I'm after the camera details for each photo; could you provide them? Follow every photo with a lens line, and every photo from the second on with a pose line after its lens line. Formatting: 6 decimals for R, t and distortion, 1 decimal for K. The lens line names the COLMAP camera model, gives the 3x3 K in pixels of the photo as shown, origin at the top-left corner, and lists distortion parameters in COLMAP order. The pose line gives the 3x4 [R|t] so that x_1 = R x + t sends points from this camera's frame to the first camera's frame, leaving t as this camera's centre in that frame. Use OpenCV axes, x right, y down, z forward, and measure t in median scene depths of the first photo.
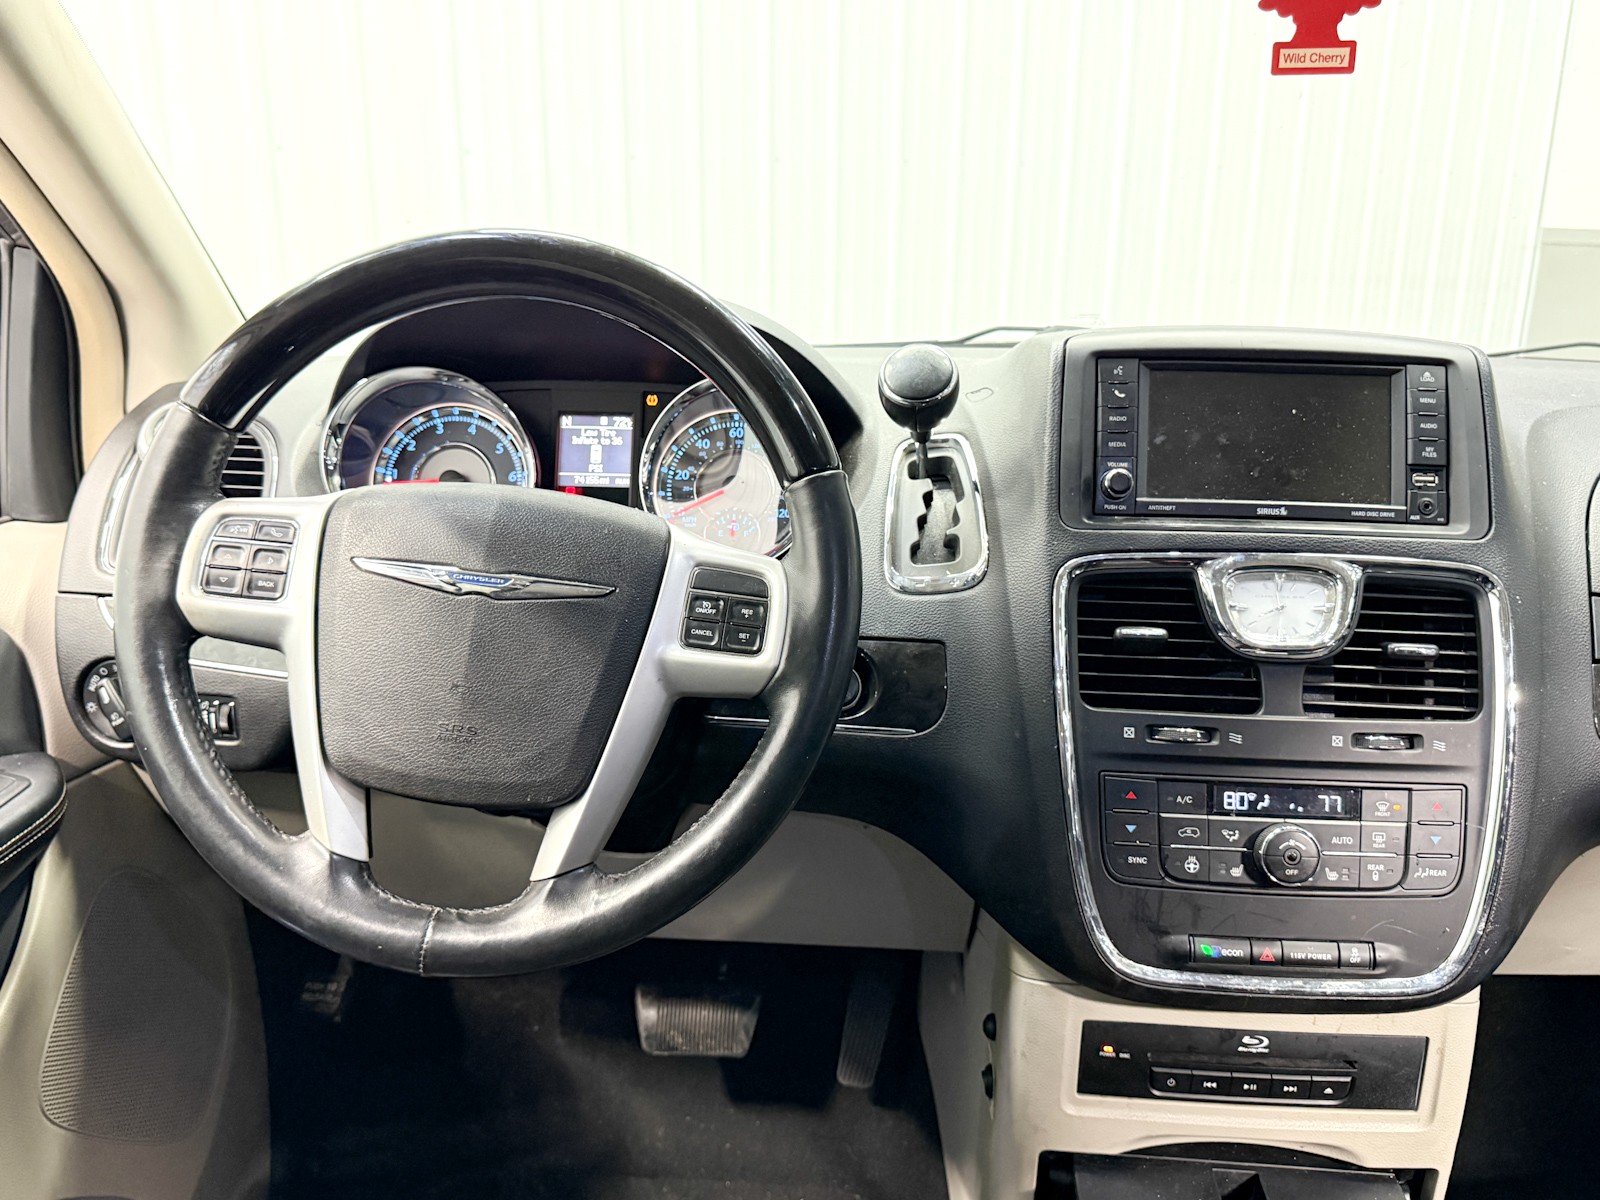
lens RADIAL K [[1320.7, 0, 800.0], [0, 1320.7, 600.0], [0, 0, 1]] dist [0.089040, -0.173559]
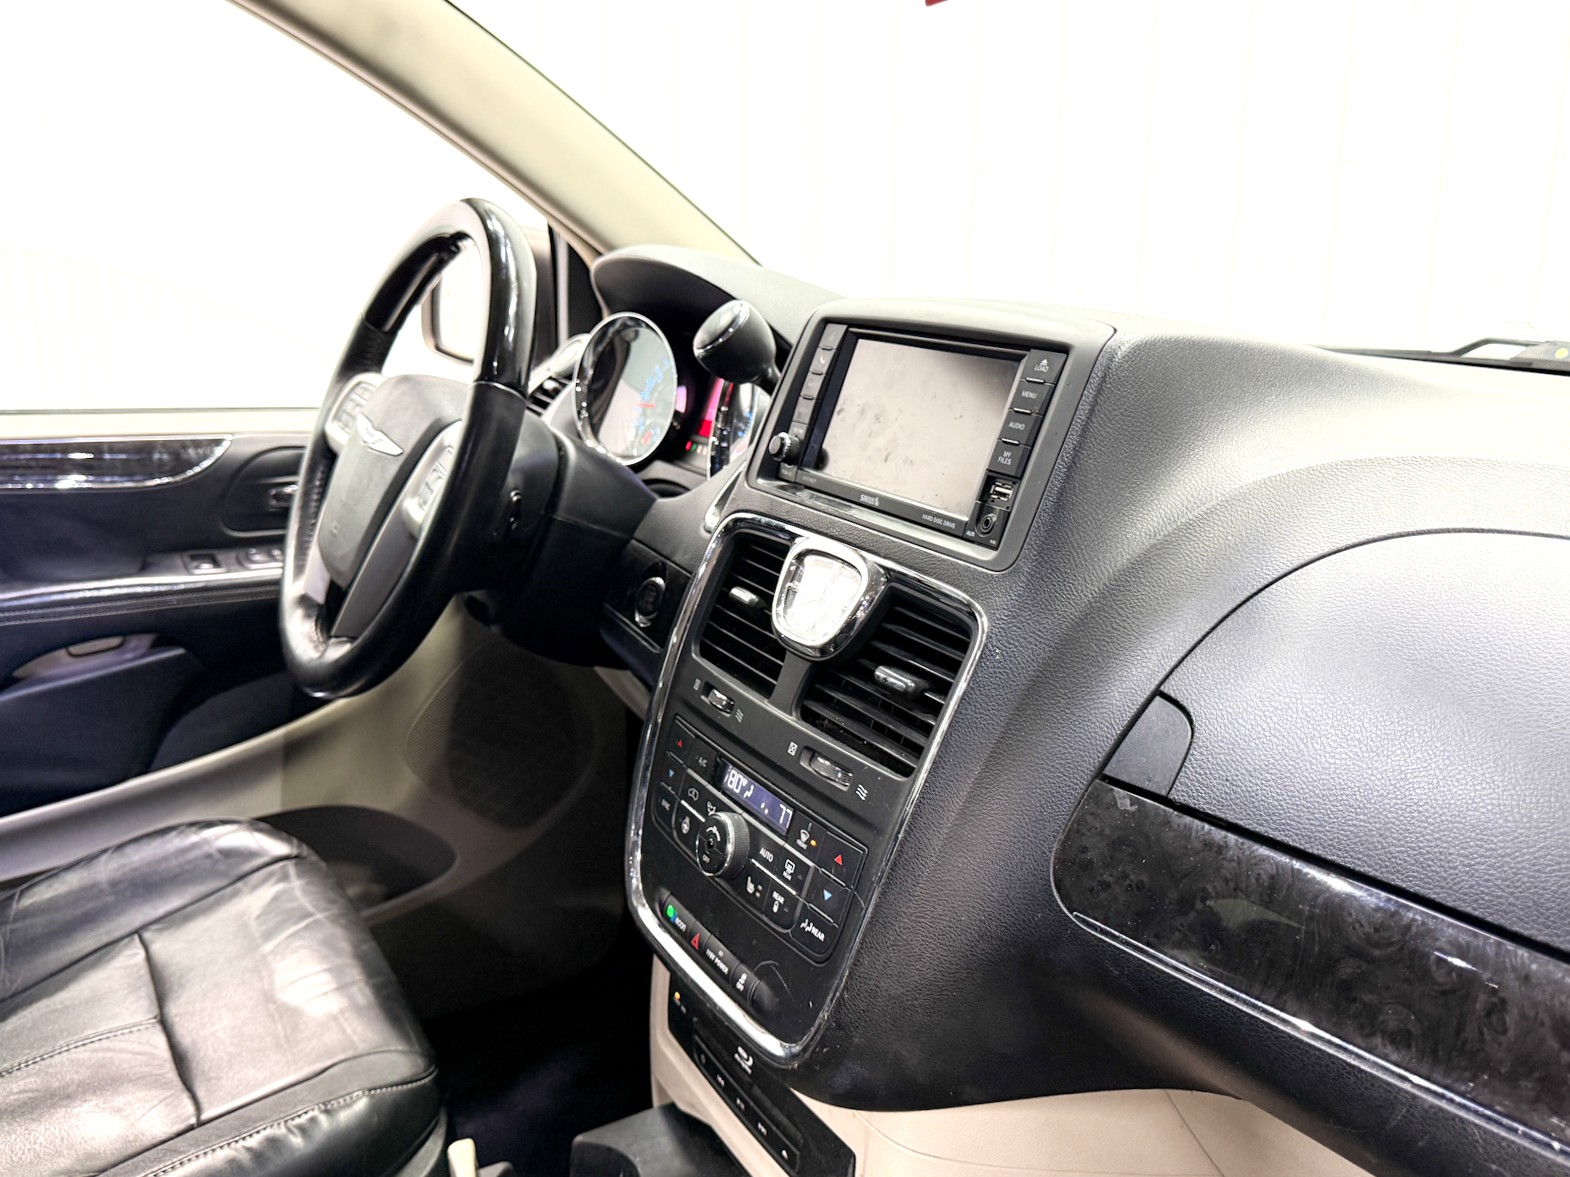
lens RADIAL K [[1325.6, 0, 785.0], [0, 1325.6, 588.5], [0, 0, 1]] dist [0.122903, -0.227907]
pose [[0.548734, 0.206380, -0.810123, 1.075379], [-0.231174, 0.968722, 0.090198, -0.077153], [0.803399, 0.137785, 0.579280, 0.447688]]
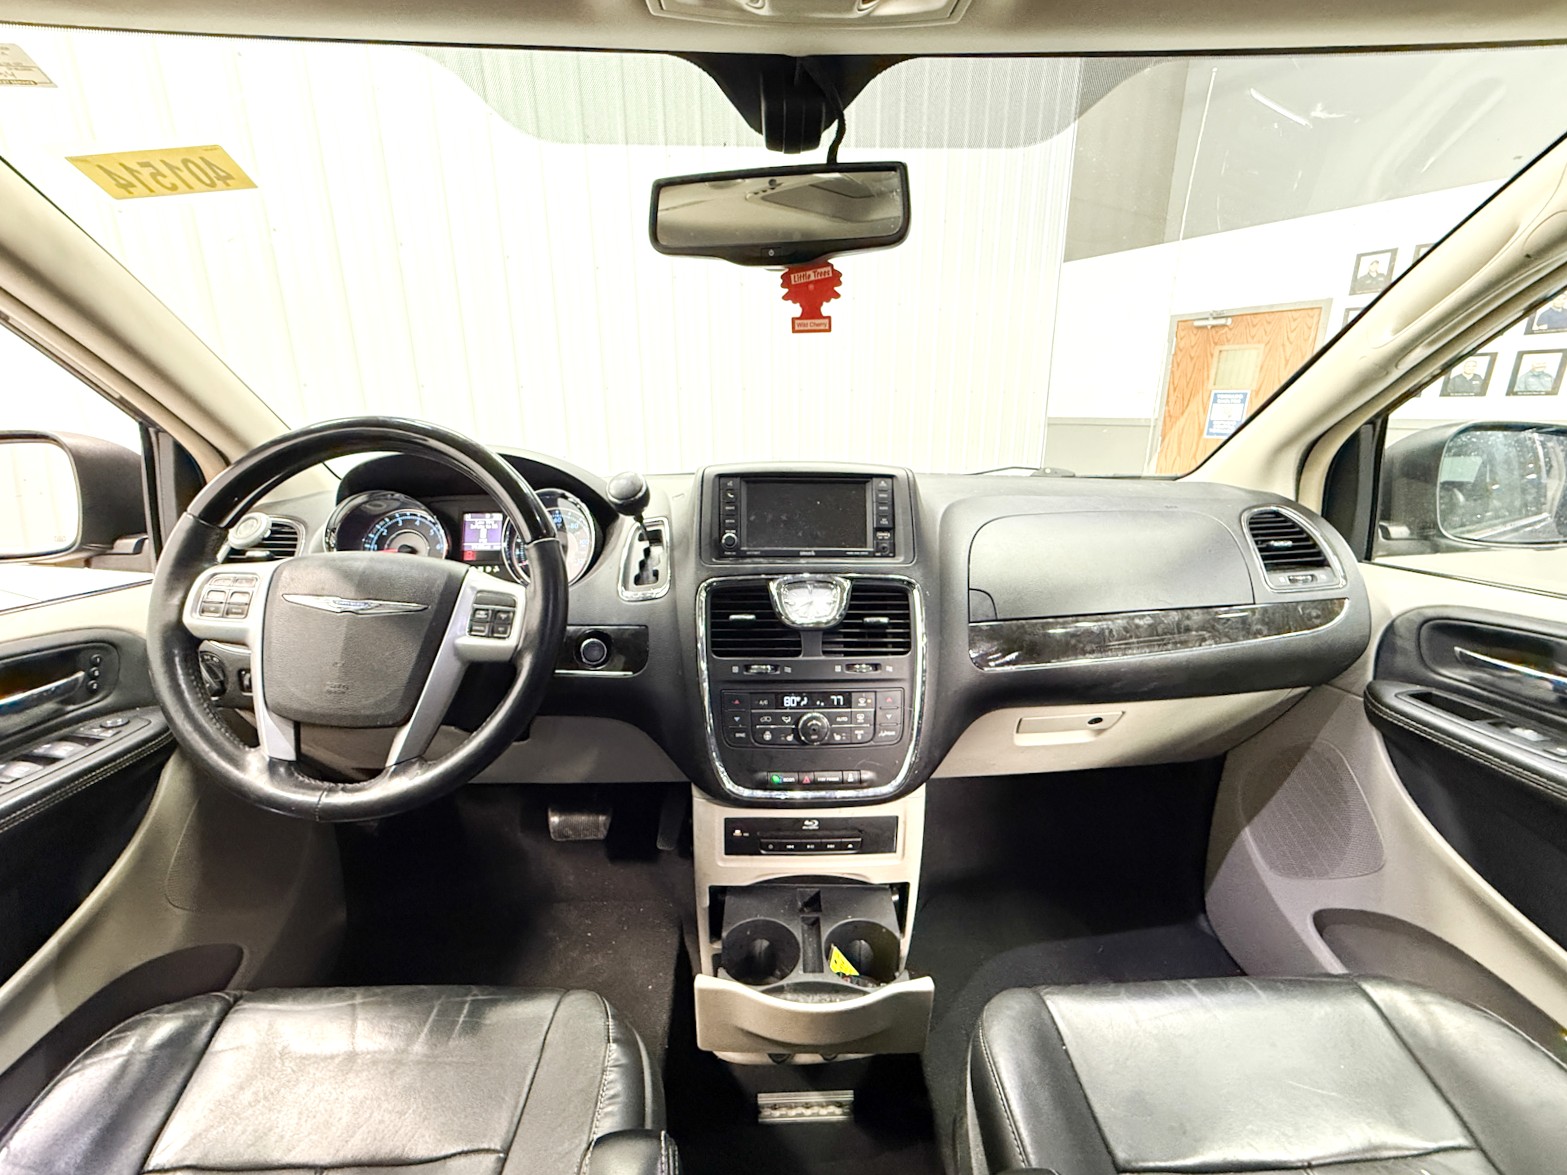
lens RADIAL K [[631.8, 0, 783.5], [0, 631.8, 587.5], [0, 0, 1]] dist [0.001066, -0.000035]
pose [[0.996633, -0.035333, 0.073981, 0.250964], [0.036719, 0.999173, -0.017451, -0.000749], [-0.073303, 0.020109, 0.997107, 0.071864]]
